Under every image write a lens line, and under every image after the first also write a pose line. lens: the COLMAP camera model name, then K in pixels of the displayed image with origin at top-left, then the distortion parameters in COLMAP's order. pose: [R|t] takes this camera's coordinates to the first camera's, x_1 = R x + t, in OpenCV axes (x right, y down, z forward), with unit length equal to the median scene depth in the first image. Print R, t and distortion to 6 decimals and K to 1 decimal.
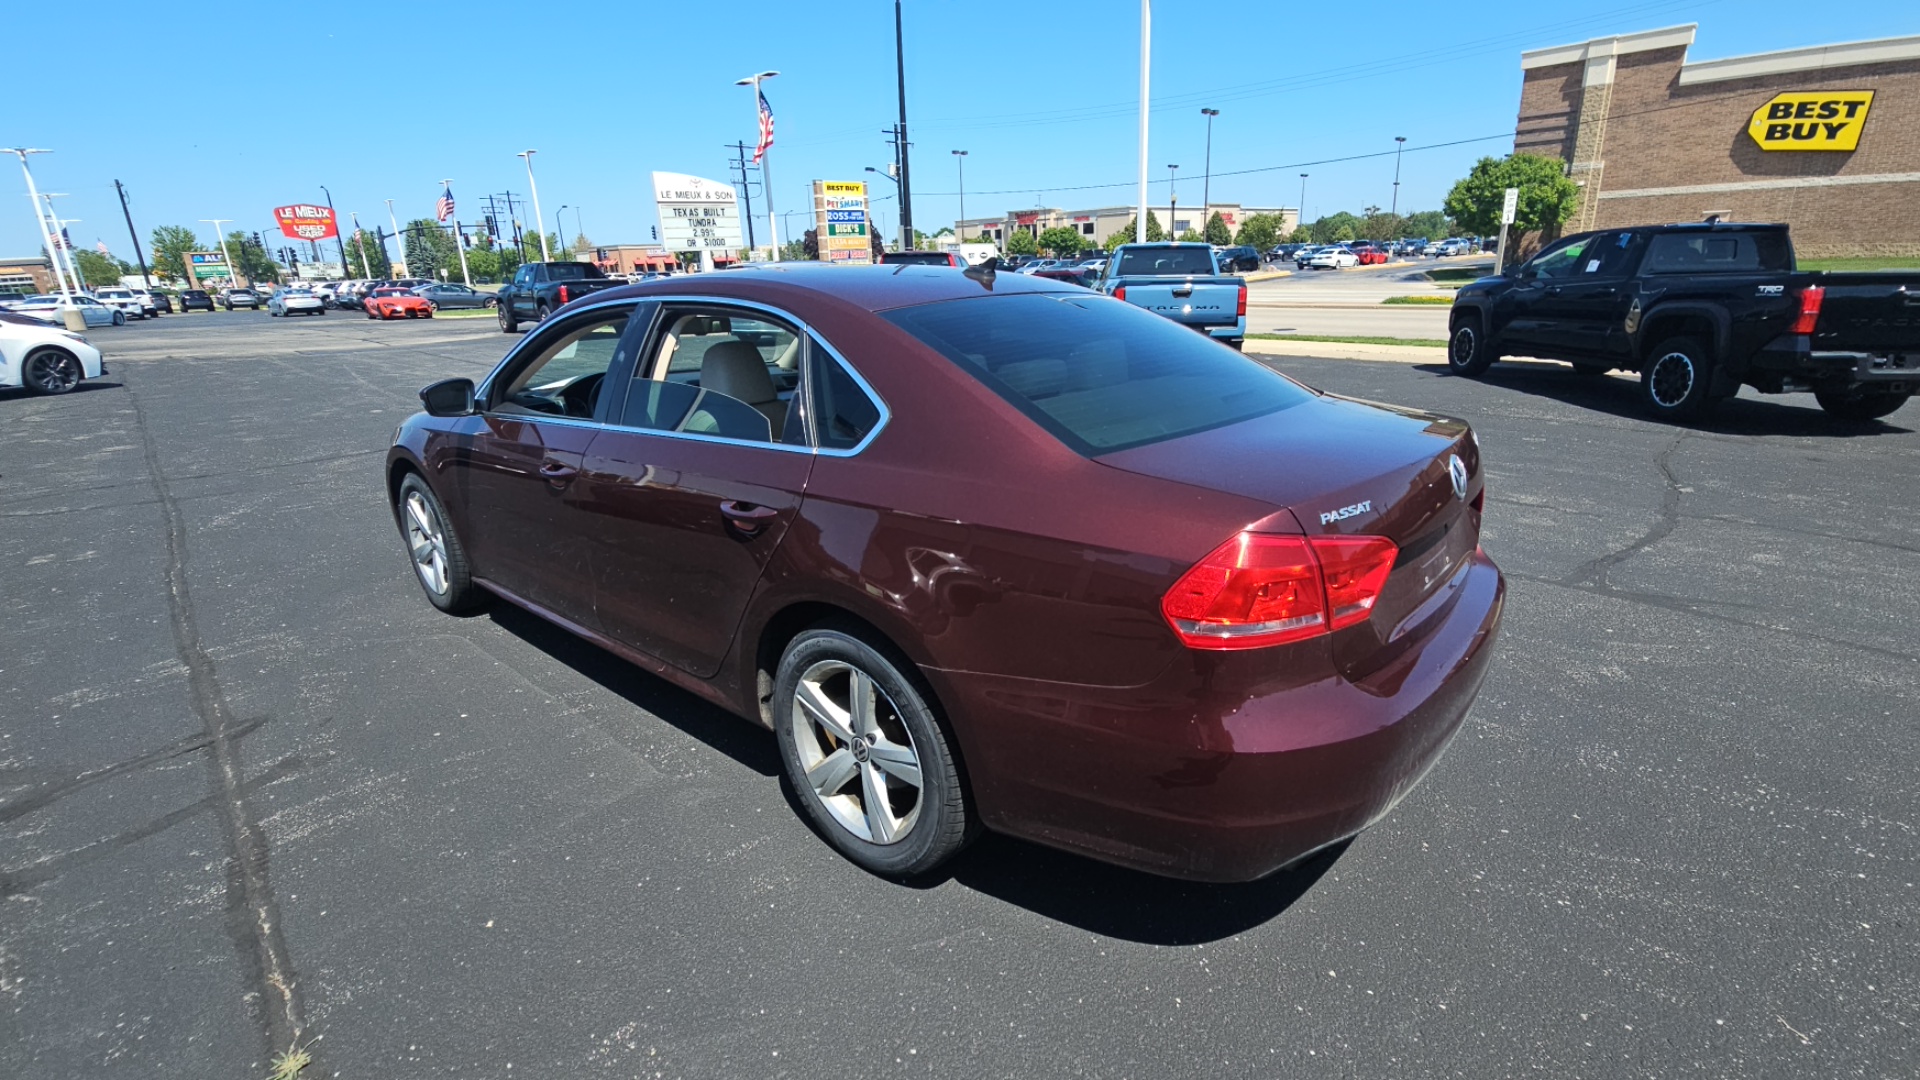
lens RADIAL K [[862.7, 0, 984.1], [0, 862.7, 552.8], [0, 0, 1]] dist [0.009502, -0.007710]
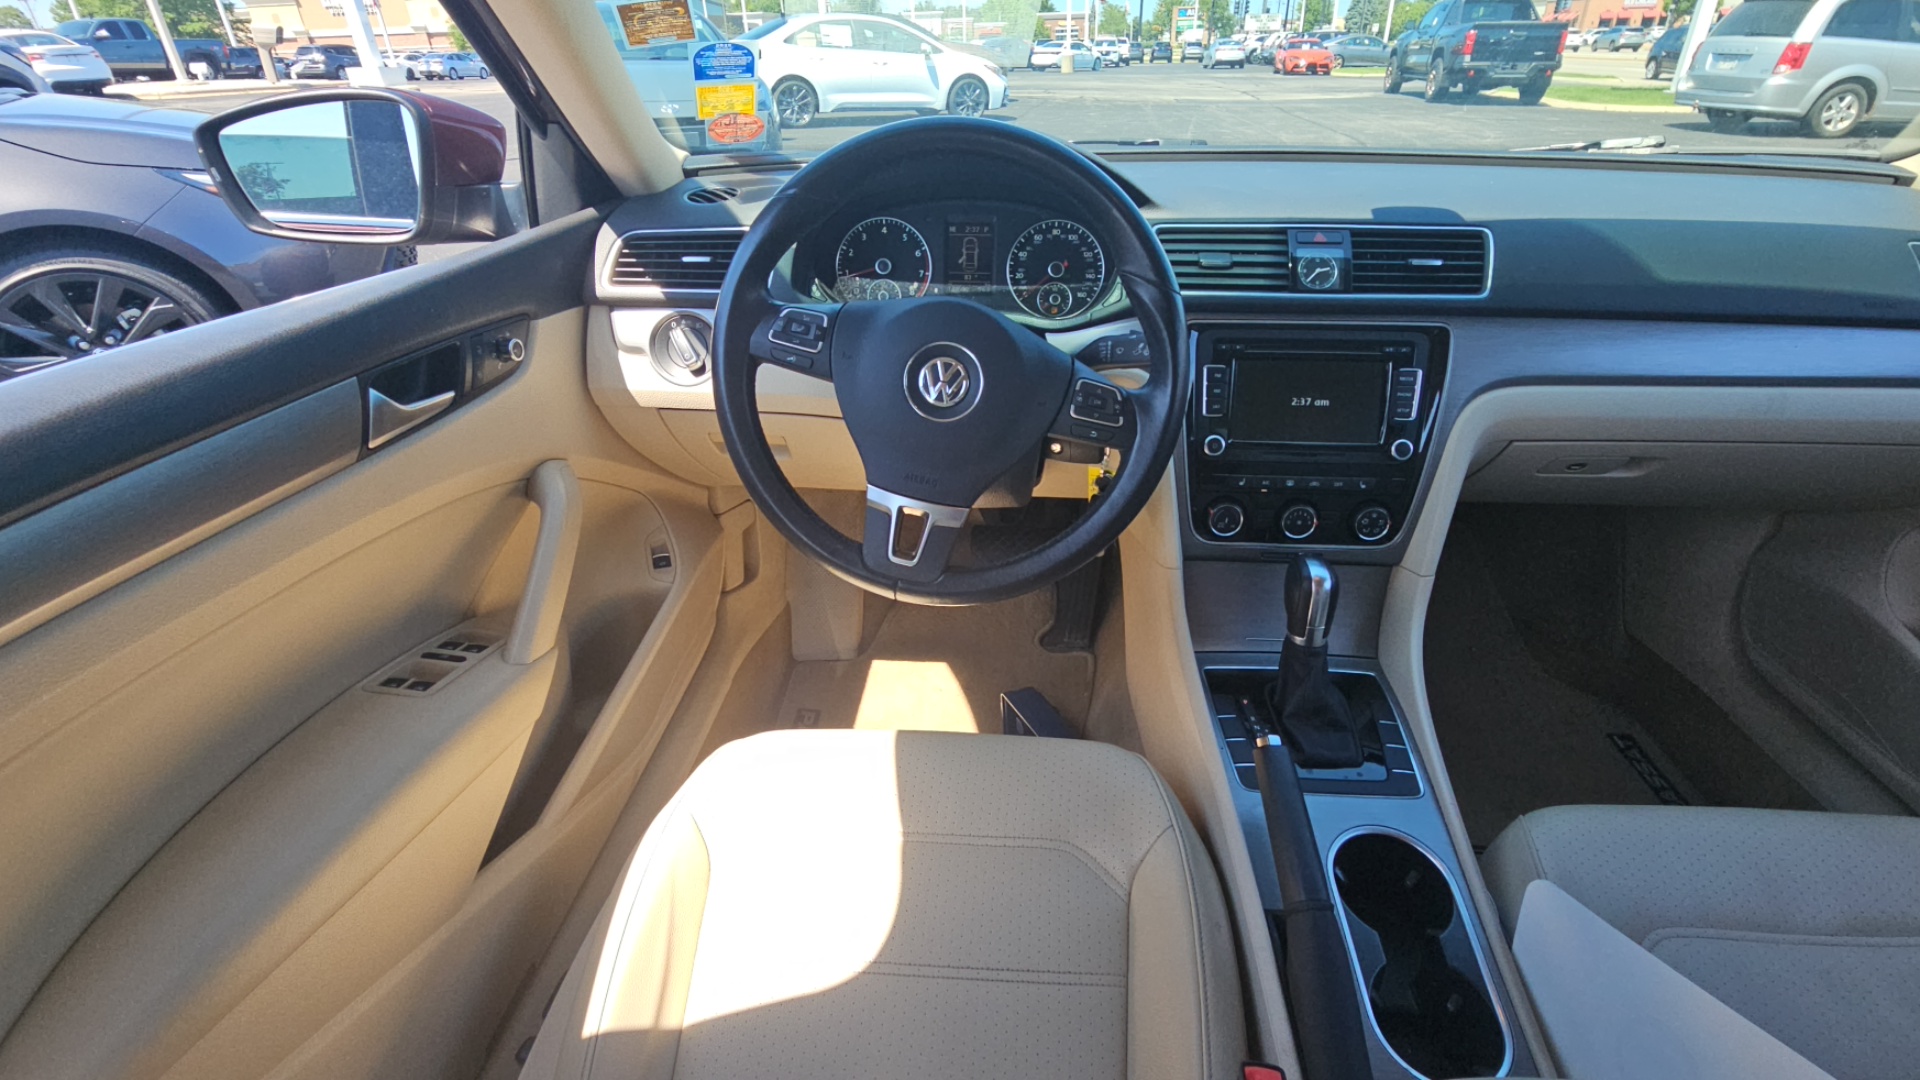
lens RADIAL K [[862.7, 0, 979.8], [0, 862.7, 550.1], [0, 0, 1]] dist [0.009502, -0.007710]
pose [[0.607484, 0.416022, -0.676675, -0.024769], [-0.254241, 0.908900, 0.330550, -0.019135], [0.752545, -0.028766, 0.657912, 0.090641]]
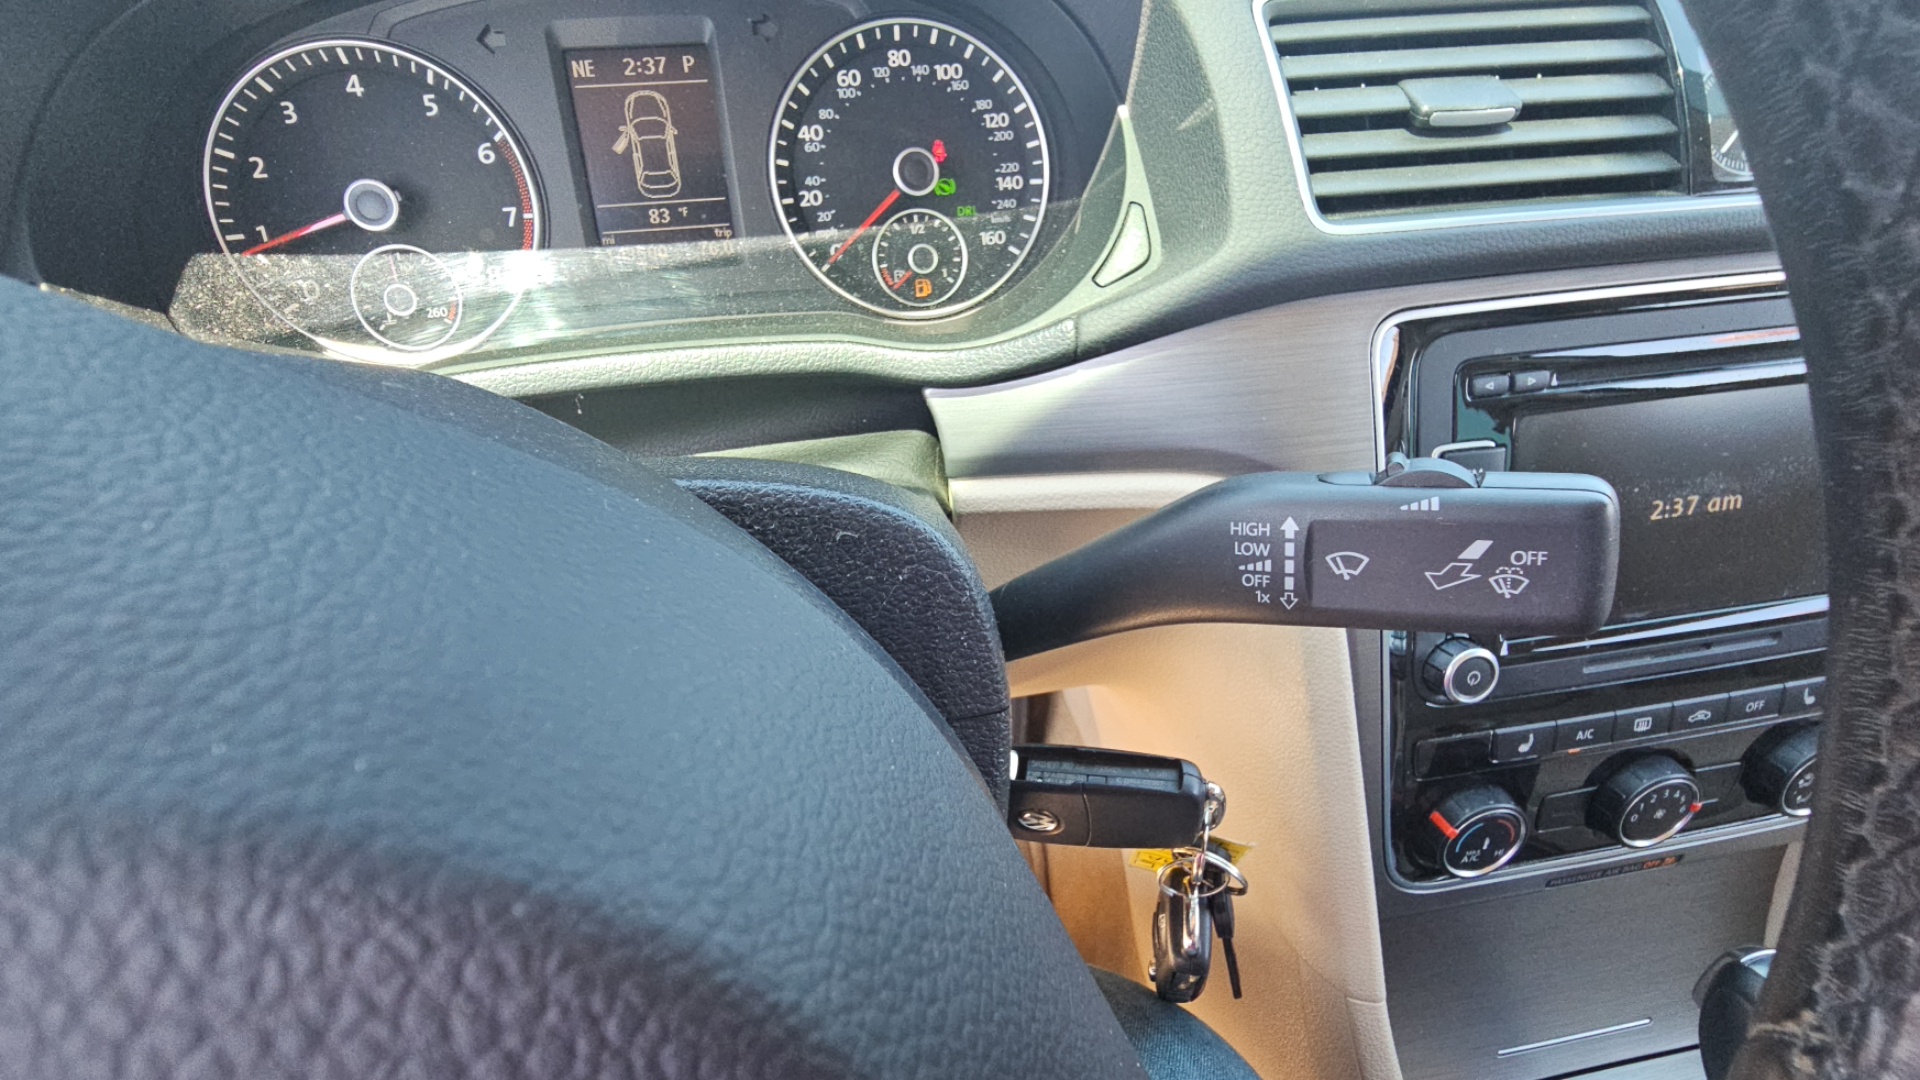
lens RADIAL K [[862.7, 0, 973.7], [0, 862.7, 542.2], [0, 0, 1]] dist [0.009502, -0.007710]
pose [[0.774150, 0.381137, -0.505397, -0.039504], [-0.185886, 0.900092, 0.394057, -0.018968], [0.605094, -0.211113, 0.767654, 0.103703]]
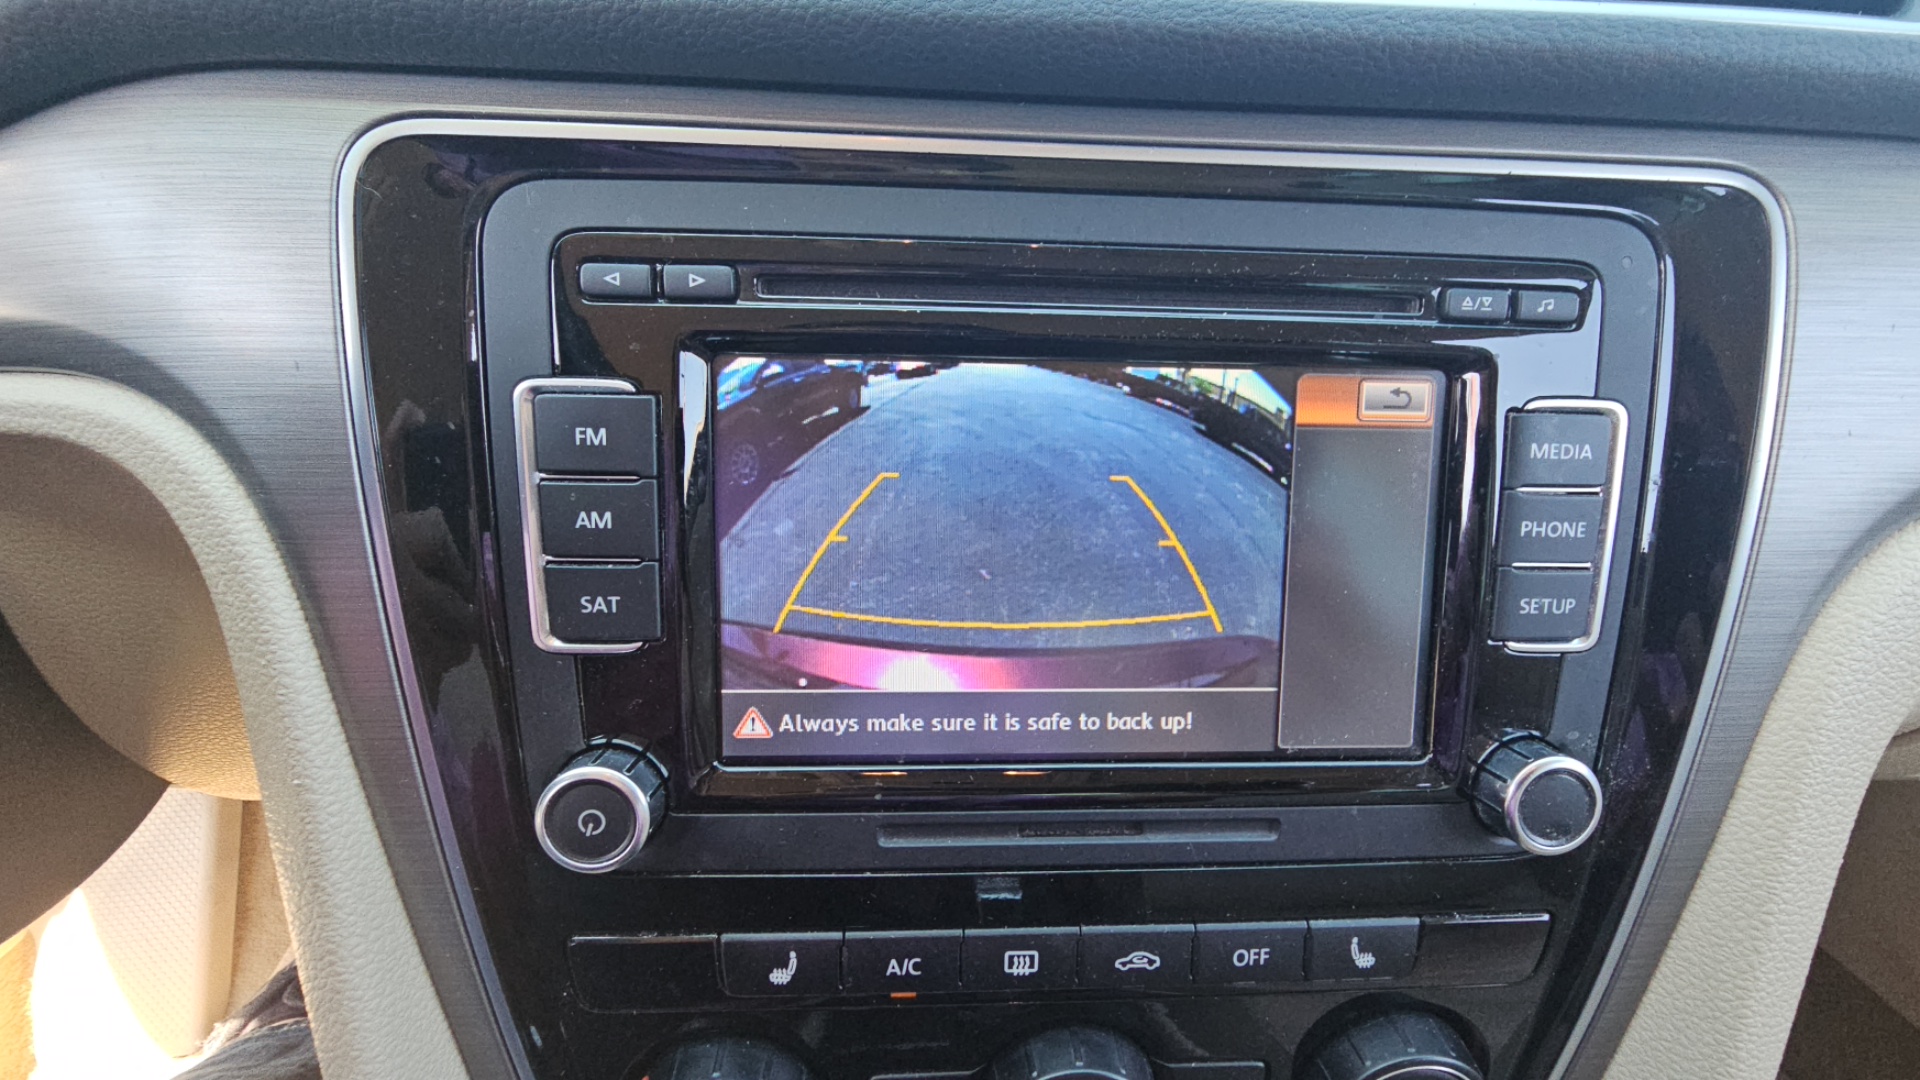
lens RADIAL K [[862.7, 0, 967.8], [0, 862.7, 540.8], [0, 0, 1]] dist [0.009502, -0.007710]
pose [[0.696371, 0.371708, -0.613922, -0.035716], [-0.269054, 0.928249, 0.256834, -0.018369], [0.665340, -0.013674, 0.746415, 0.111190]]
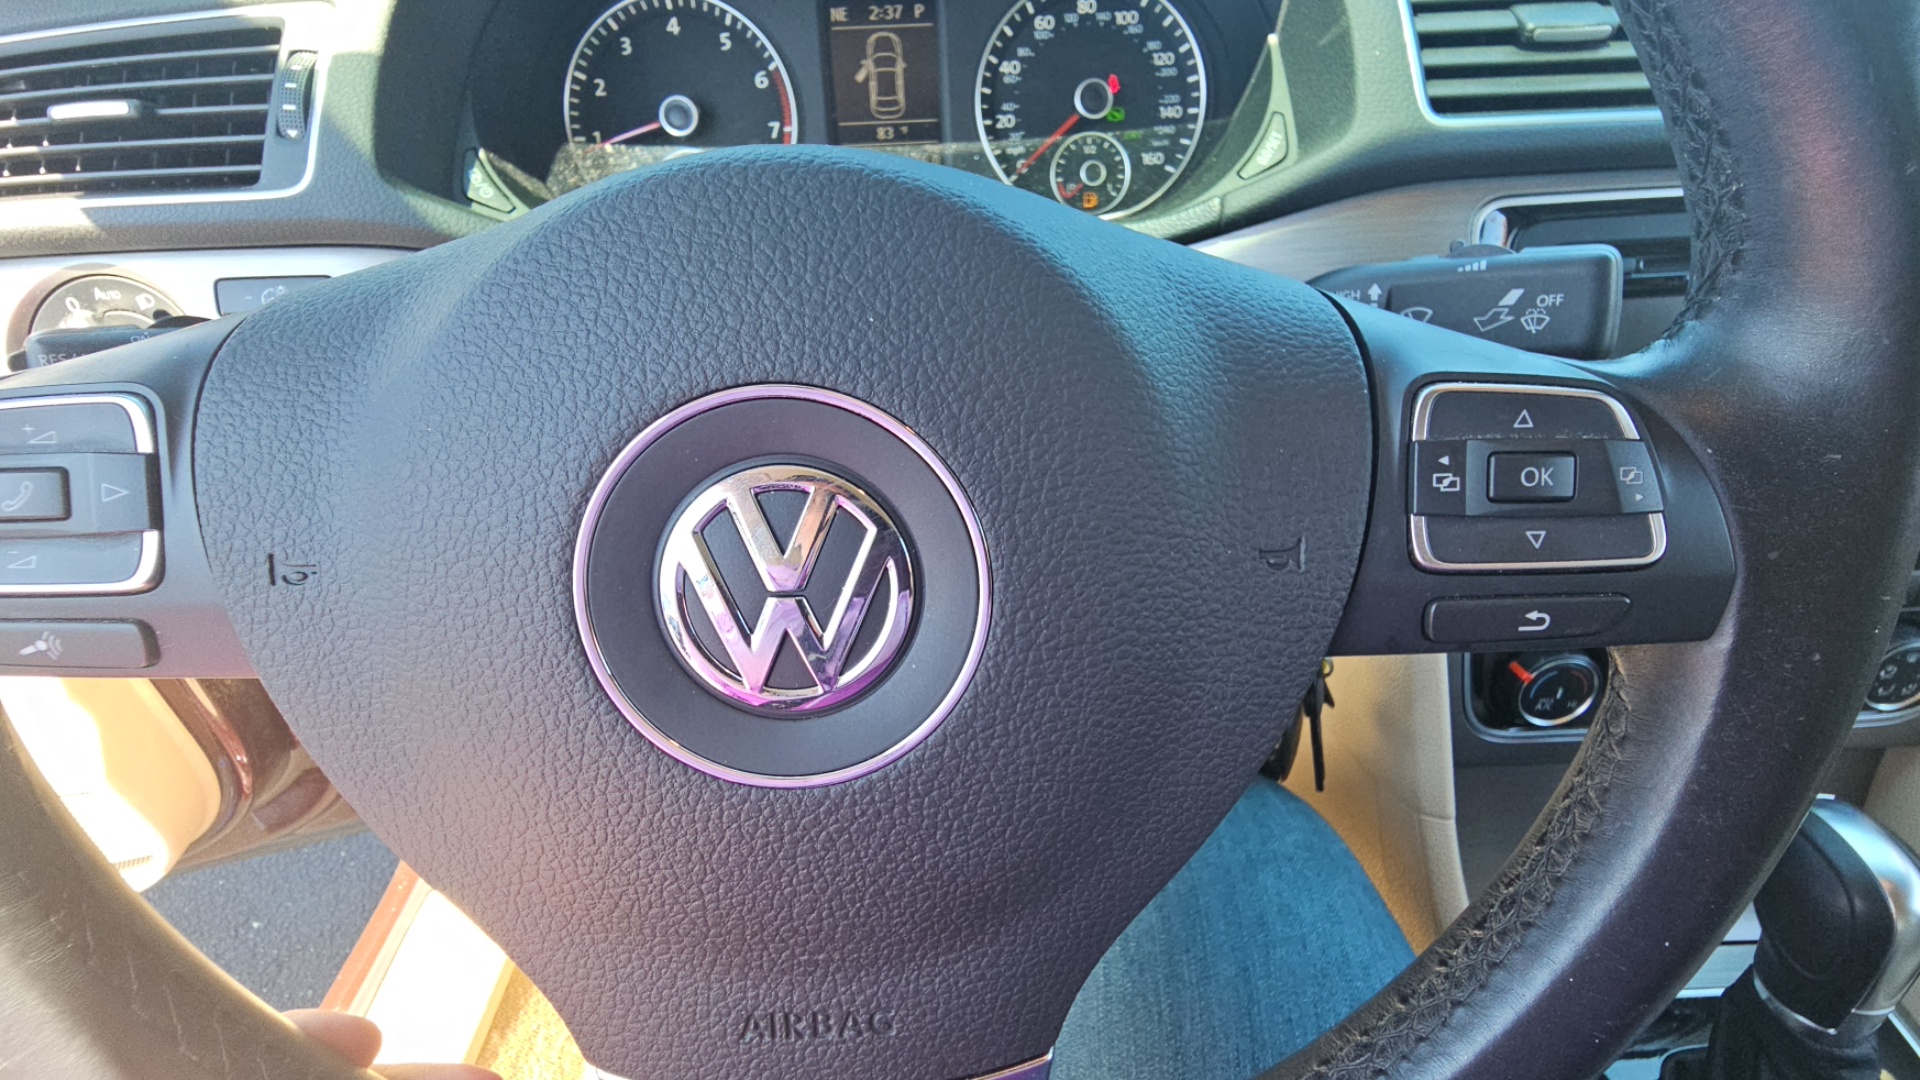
lens RADIAL K [[862.7, 0, 976.8], [0, 862.7, 545.9], [0, 0, 1]] dist [0.009502, -0.007710]
pose [[0.671091, 0.427178, -0.605934, -0.037743], [-0.199571, 0.891232, 0.407280, -0.017781], [0.714009, -0.152395, 0.683350, 0.101422]]
